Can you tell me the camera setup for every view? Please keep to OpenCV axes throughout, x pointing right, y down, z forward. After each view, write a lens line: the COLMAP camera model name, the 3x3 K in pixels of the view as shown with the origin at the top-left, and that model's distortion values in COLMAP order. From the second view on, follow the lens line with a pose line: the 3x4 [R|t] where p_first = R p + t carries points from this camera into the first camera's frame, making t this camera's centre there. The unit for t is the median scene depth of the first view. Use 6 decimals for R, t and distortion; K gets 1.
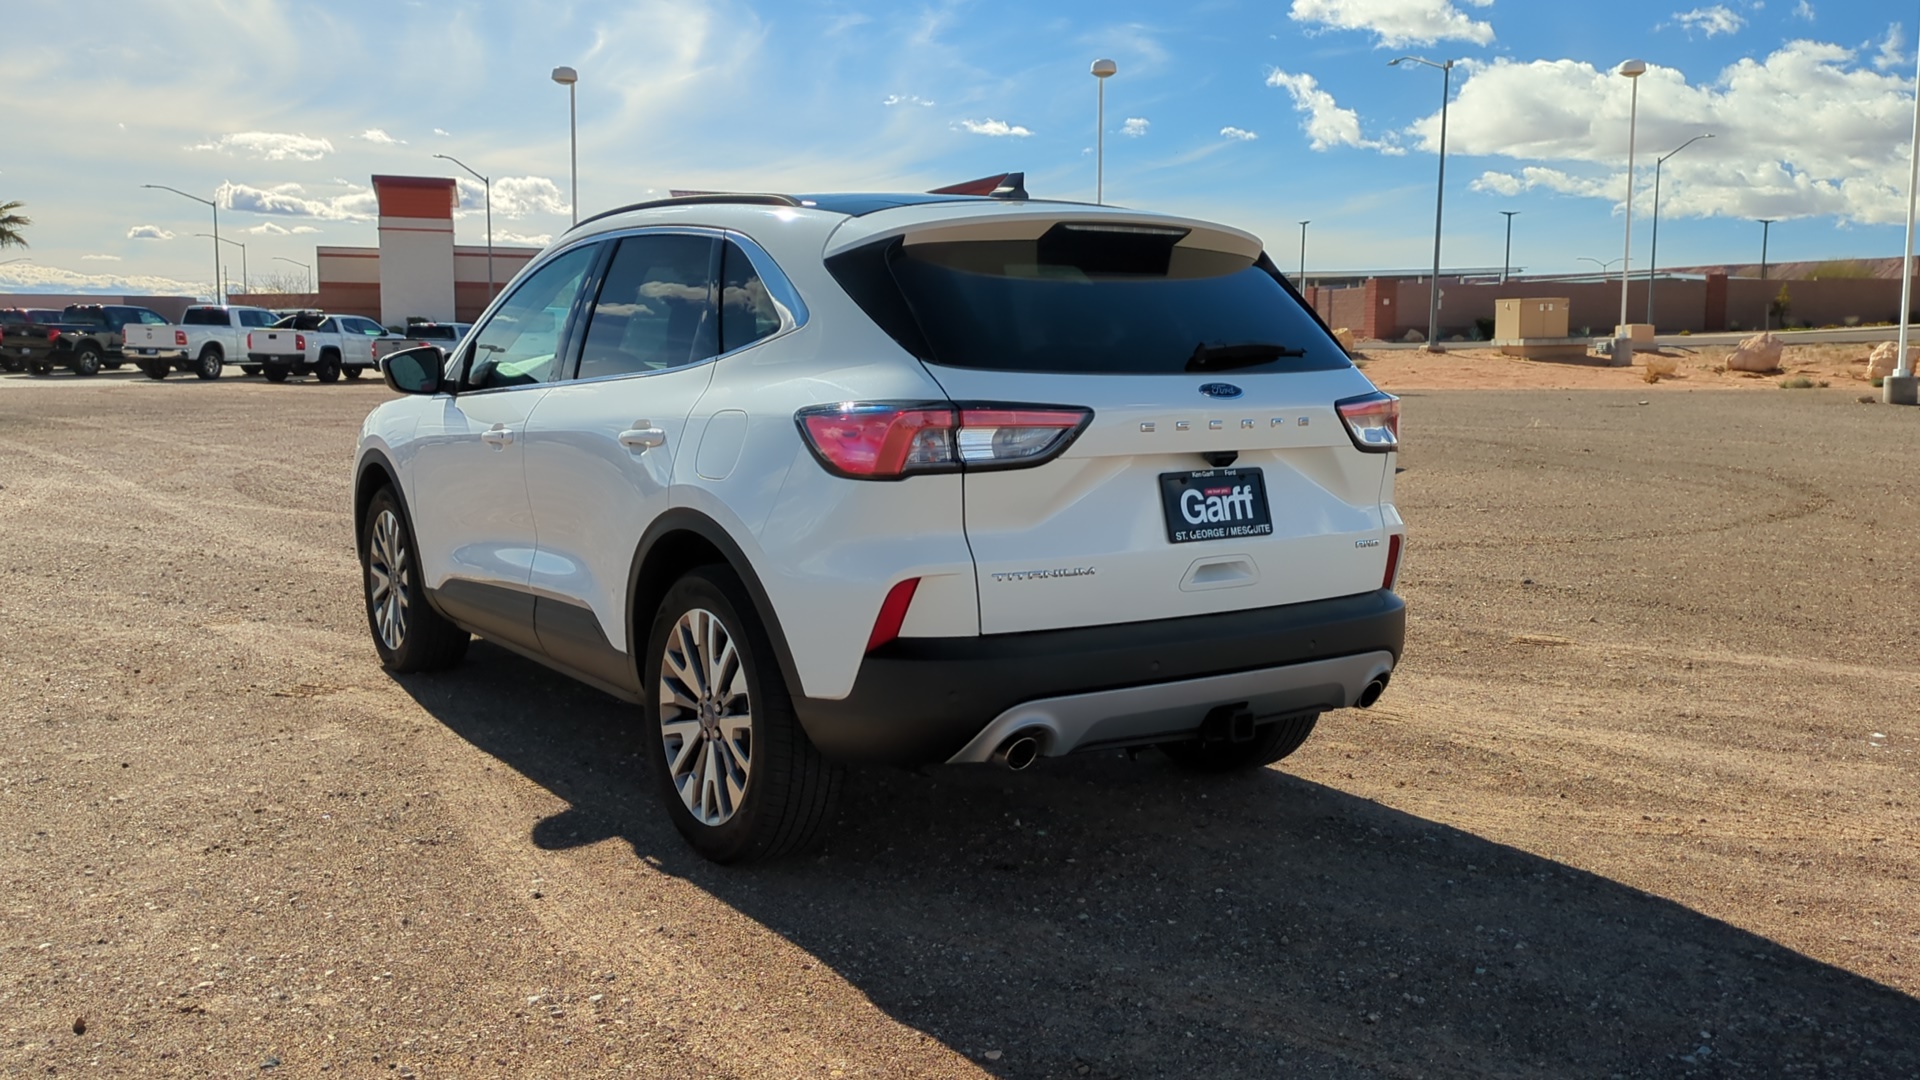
lens RADIAL K [[1646.5, 0, 967.9], [0, 1646.5, 532.5], [0, 0, 1]] dist [0.086019, -0.113945]
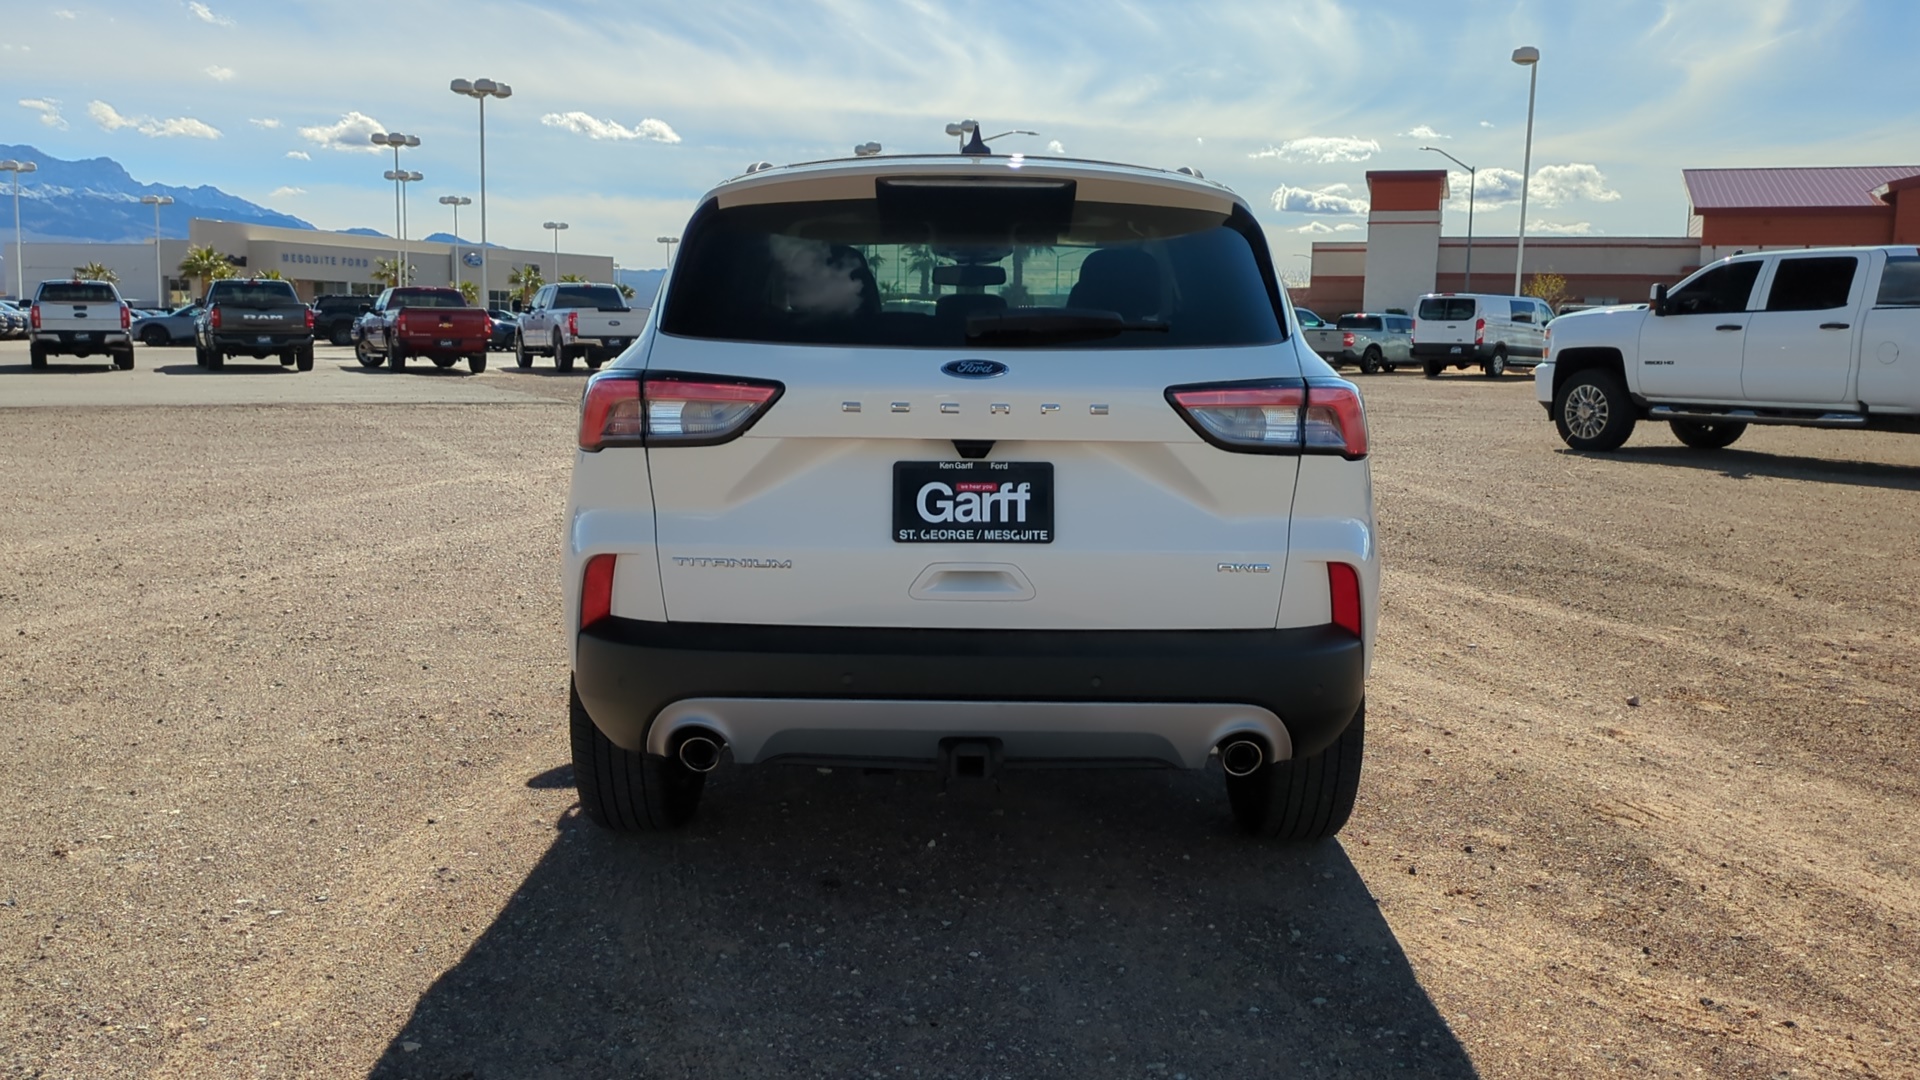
lens RADIAL K [[1646.5, 0, 967.9], [0, 1646.5, 532.5], [0, 0, 1]] dist [0.086019, -0.113945]
pose [[0.827581, 0.074844, -0.556334, 0.620890], [-0.072270, 0.997030, 0.026624, -0.023724], [0.556674, 0.018173, 0.830532, 0.290661]]
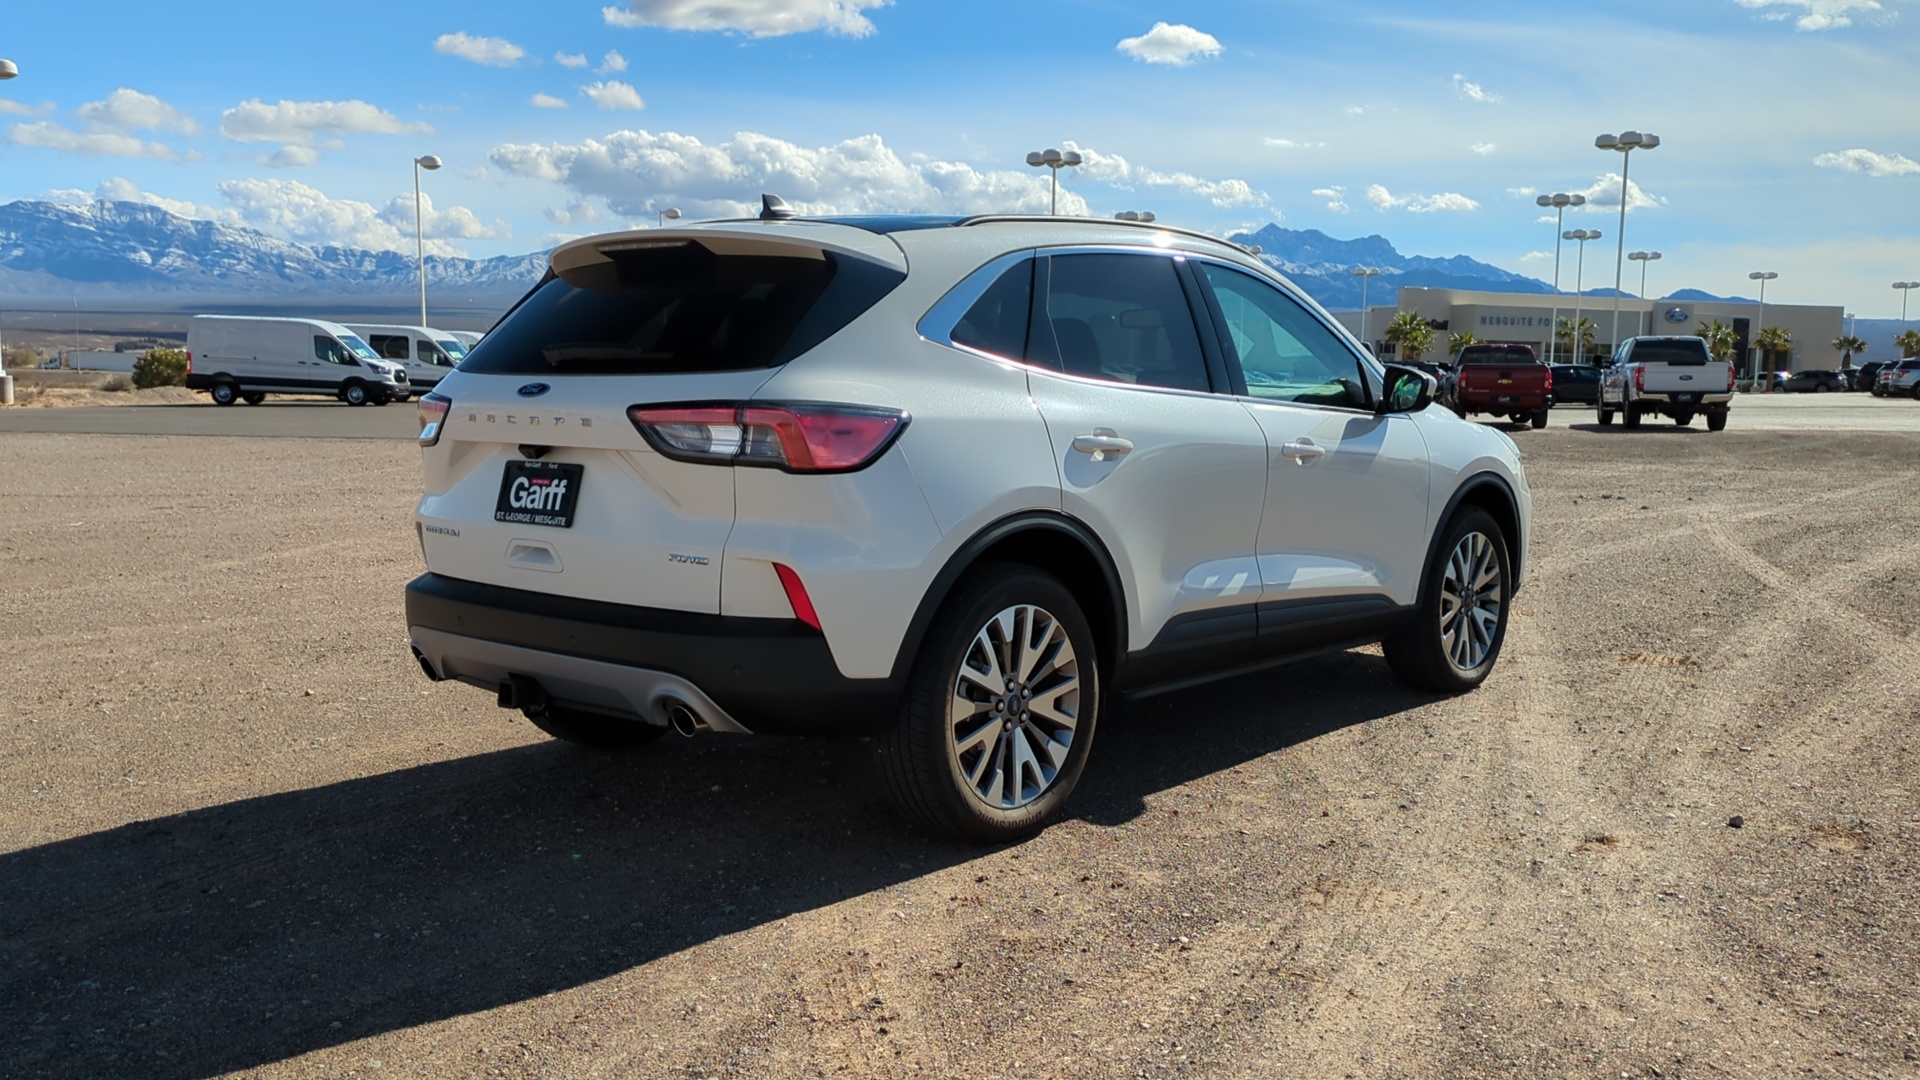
lens RADIAL K [[1646.5, 0, 967.9], [0, 1646.5, 532.5], [0, 0, 1]] dist [0.086019, -0.113945]
pose [[0.265457, 0.089911, -0.959921, 1.280339], [-0.116453, 0.991343, 0.060650, -0.090843], [0.957064, 0.095686, 0.273629, 0.971166]]
